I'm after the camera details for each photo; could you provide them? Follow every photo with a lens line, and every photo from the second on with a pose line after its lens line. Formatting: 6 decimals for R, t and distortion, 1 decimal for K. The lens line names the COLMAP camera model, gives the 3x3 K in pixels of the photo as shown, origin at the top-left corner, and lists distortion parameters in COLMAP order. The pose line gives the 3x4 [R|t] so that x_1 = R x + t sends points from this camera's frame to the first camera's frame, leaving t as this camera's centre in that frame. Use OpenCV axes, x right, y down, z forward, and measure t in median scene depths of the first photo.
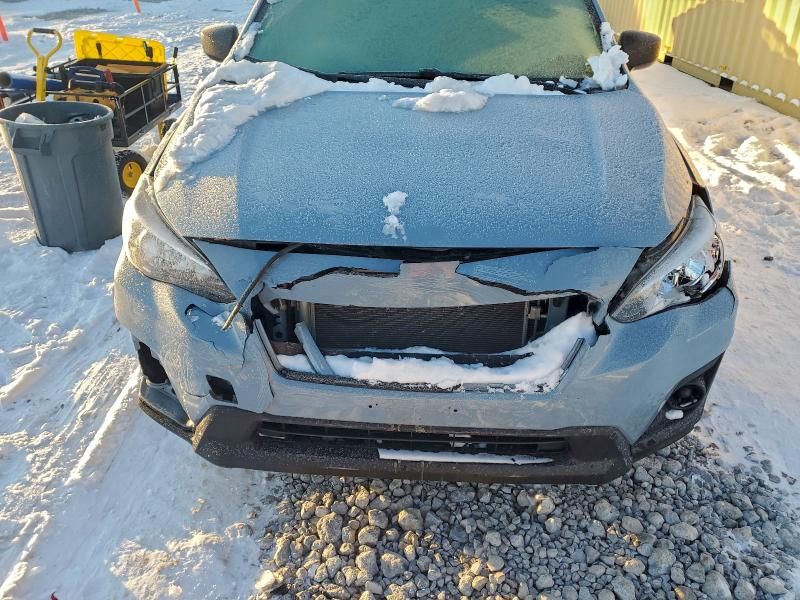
lens RADIAL K [[623.0, 0, 407.1], [0, 623.0, 301.2], [0, 0, 1]] dist [-0.008732, 0.051037]
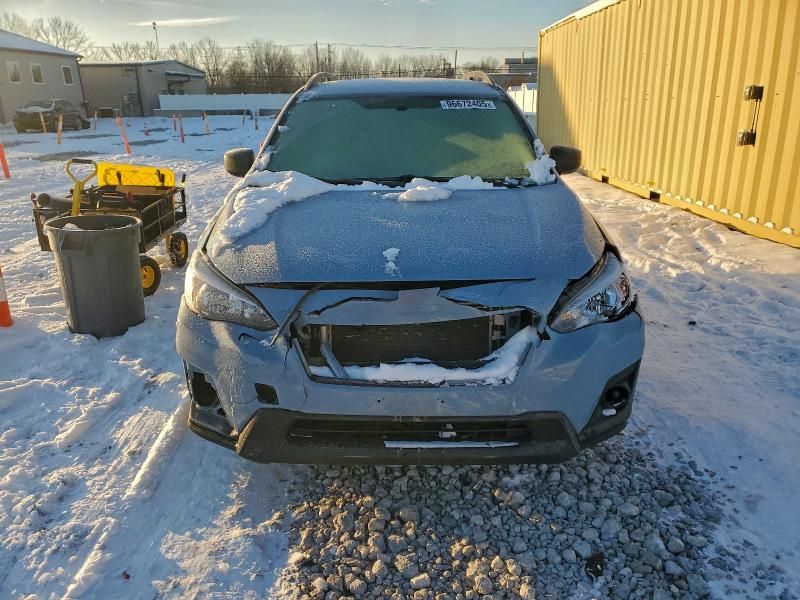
lens RADIAL K [[631.2, 0, 397.7], [0, 631.2, 298.9], [0, 0, 1]] dist [0.033818, -0.007270]
pose [[0.998763, -0.031107, 0.038802, -0.053637], [0.038378, 0.978311, -0.203557, 0.192946], [-0.031629, 0.204795, 0.978294, -0.313578]]
